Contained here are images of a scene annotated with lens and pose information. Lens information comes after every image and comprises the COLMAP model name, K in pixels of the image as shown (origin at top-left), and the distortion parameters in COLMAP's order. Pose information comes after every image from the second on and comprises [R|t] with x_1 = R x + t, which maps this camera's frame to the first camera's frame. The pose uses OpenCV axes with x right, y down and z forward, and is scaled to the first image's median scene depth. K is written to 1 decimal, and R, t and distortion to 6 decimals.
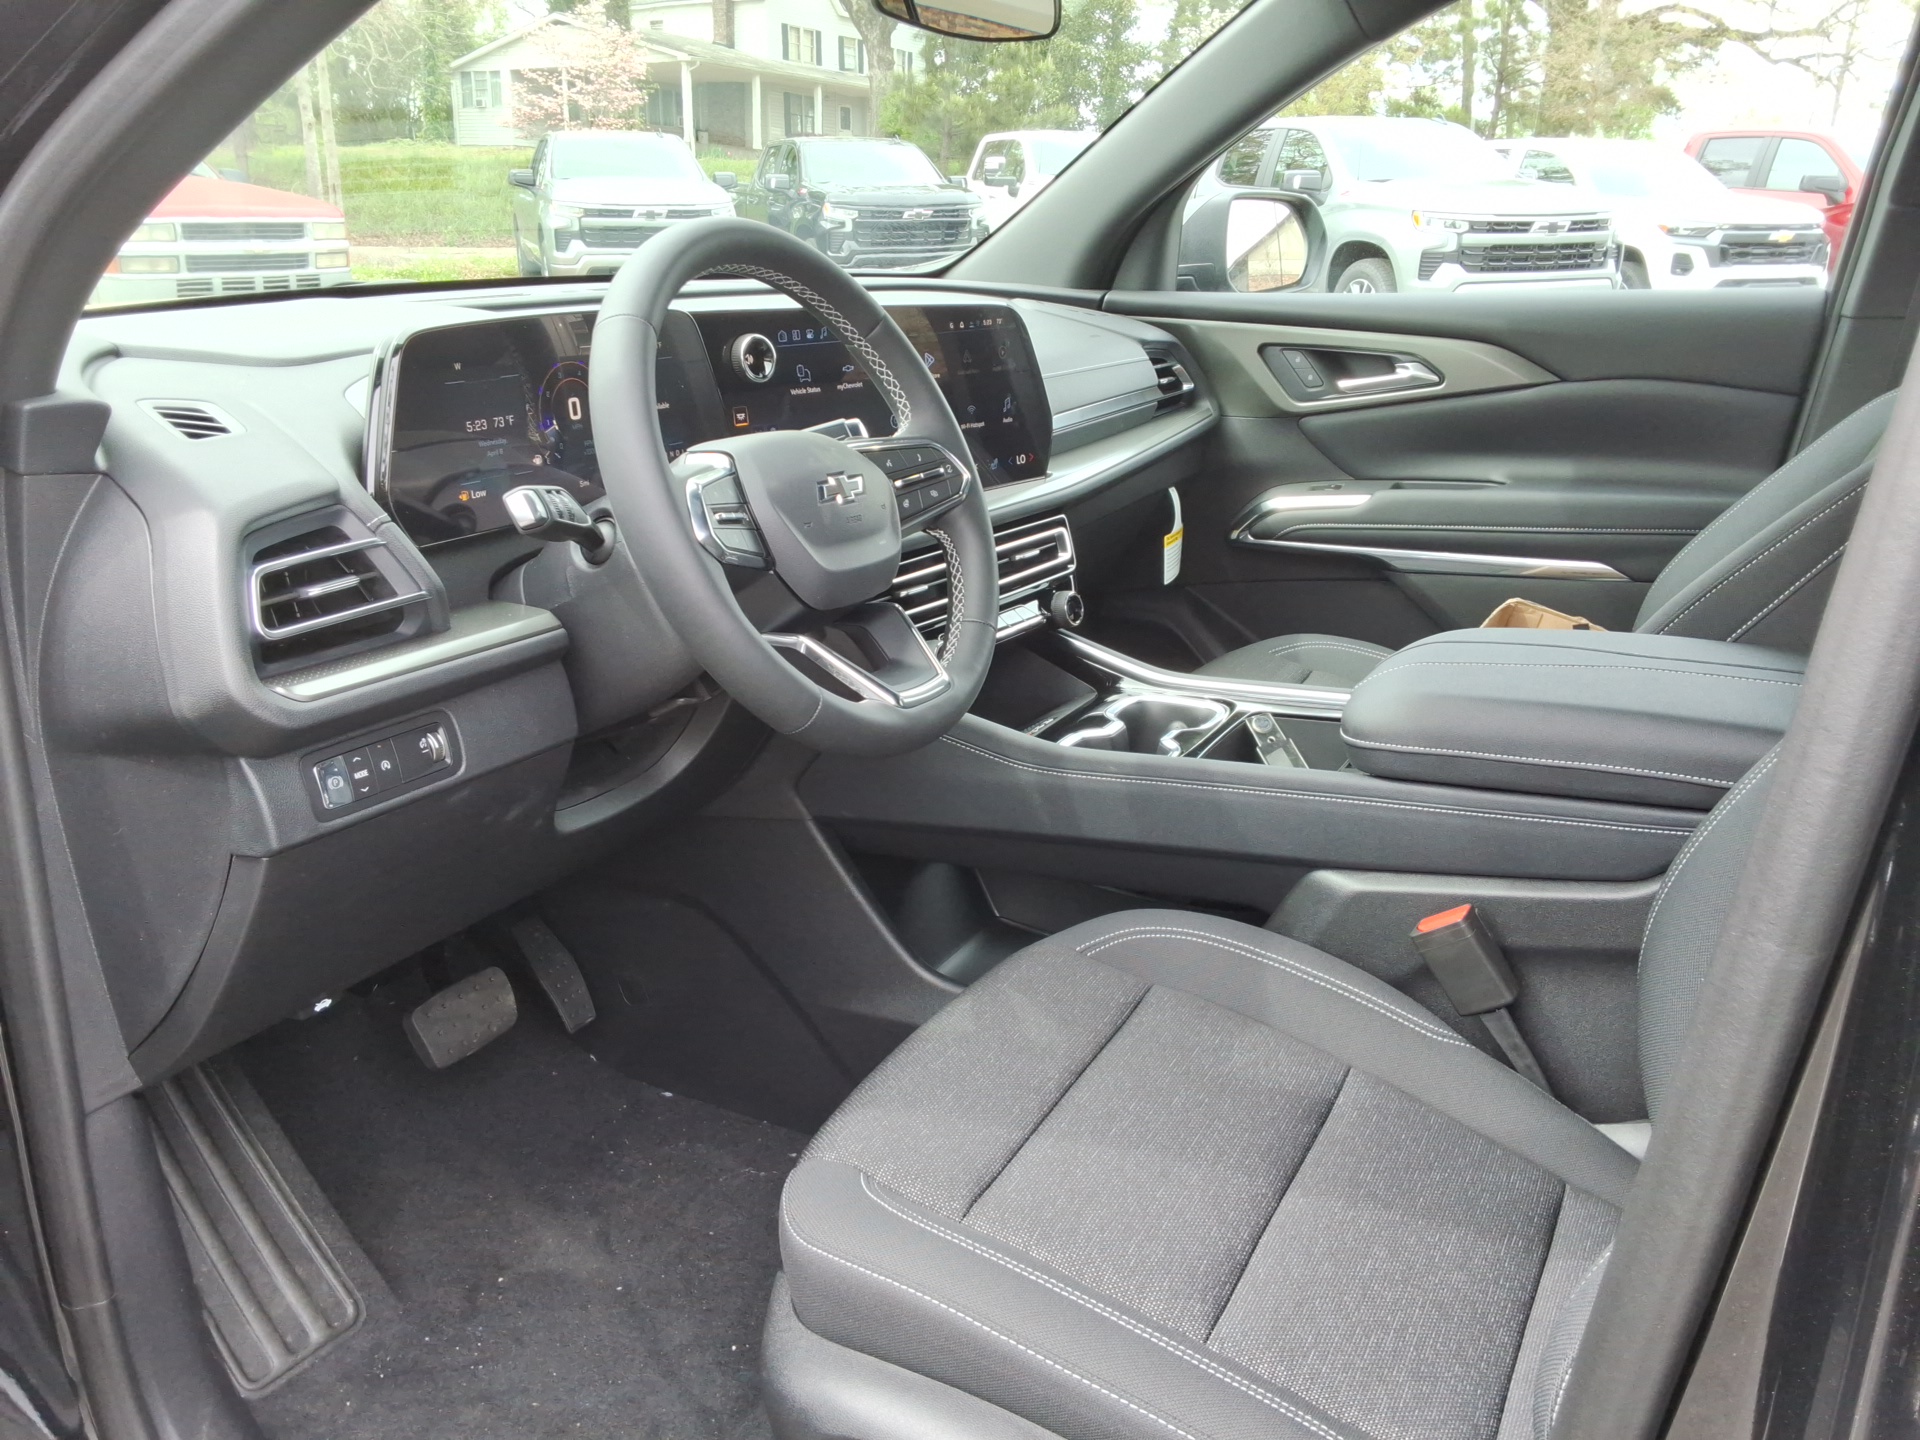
lens RADIAL K [[1550.3, 0, 962.4], [0, 1550.3, 700.1], [0, 0, 1]] dist [0.086703, -0.125562]
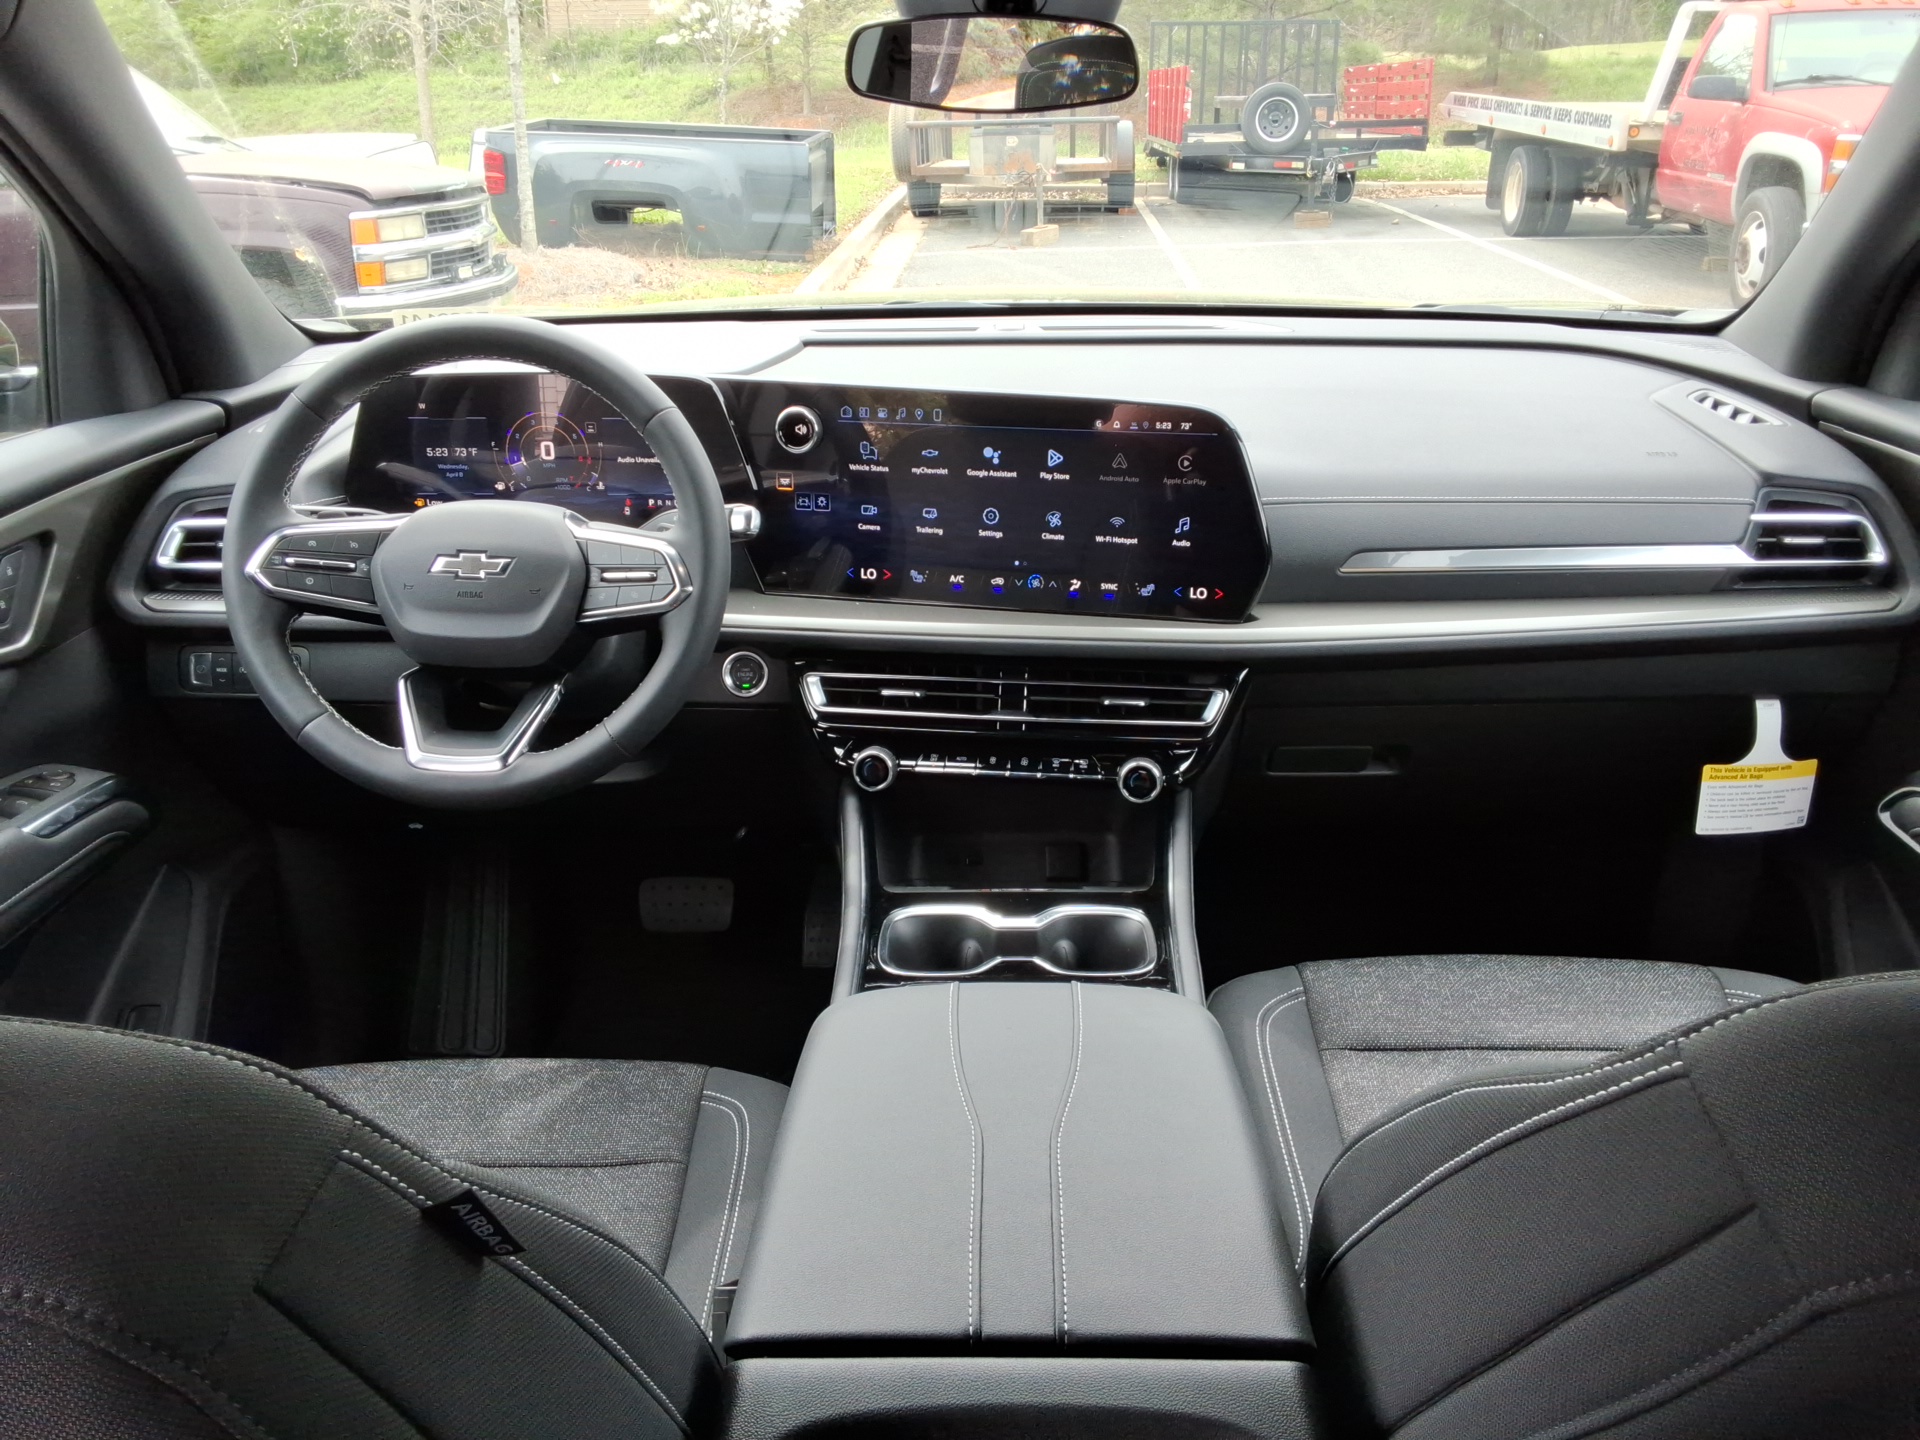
lens RADIAL K [[1550.3, 0, 999.3], [0, 1550.3, 701.2], [0, 0, 1]] dist [0.086703, -0.125562]
pose [[0.470943, 0.312939, -0.824792, 0.115591], [-0.258918, 0.942821, 0.209882, -0.041772], [0.843311, 0.114711, 0.525040, 0.082834]]
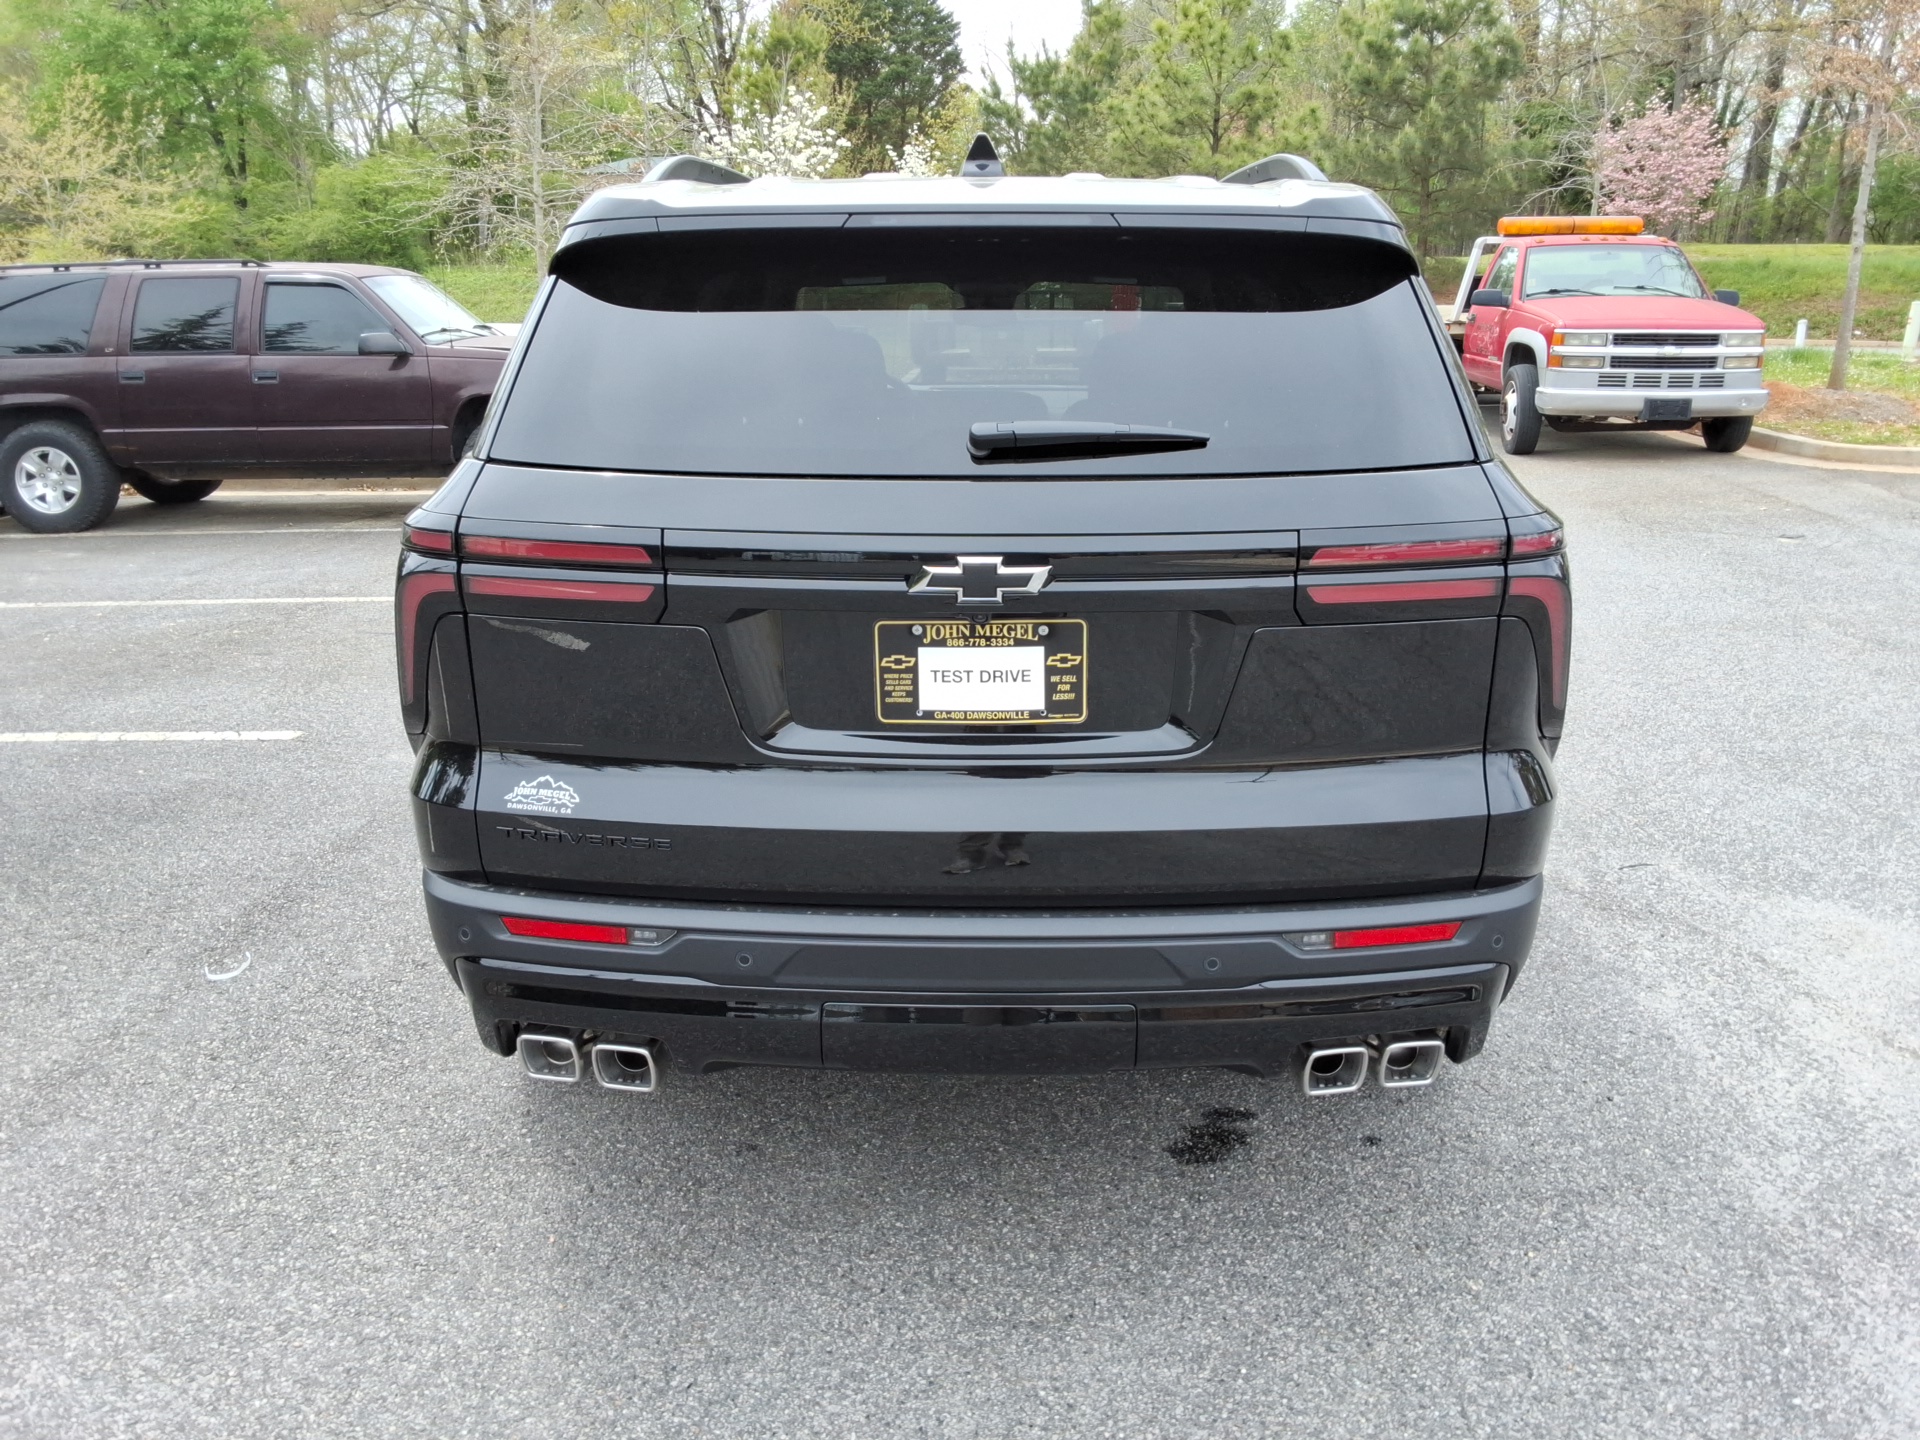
lens RADIAL K [[1550.3, 0, 974.2], [0, 1550.3, 705.3], [0, 0, 1]] dist [0.086703, -0.125562]
pose [[0.459928, 0.226334, -0.858626, 0.506326], [-0.265698, 0.957744, 0.110139, 0.009801], [0.847273, 0.177479, 0.500630, -0.116108]]
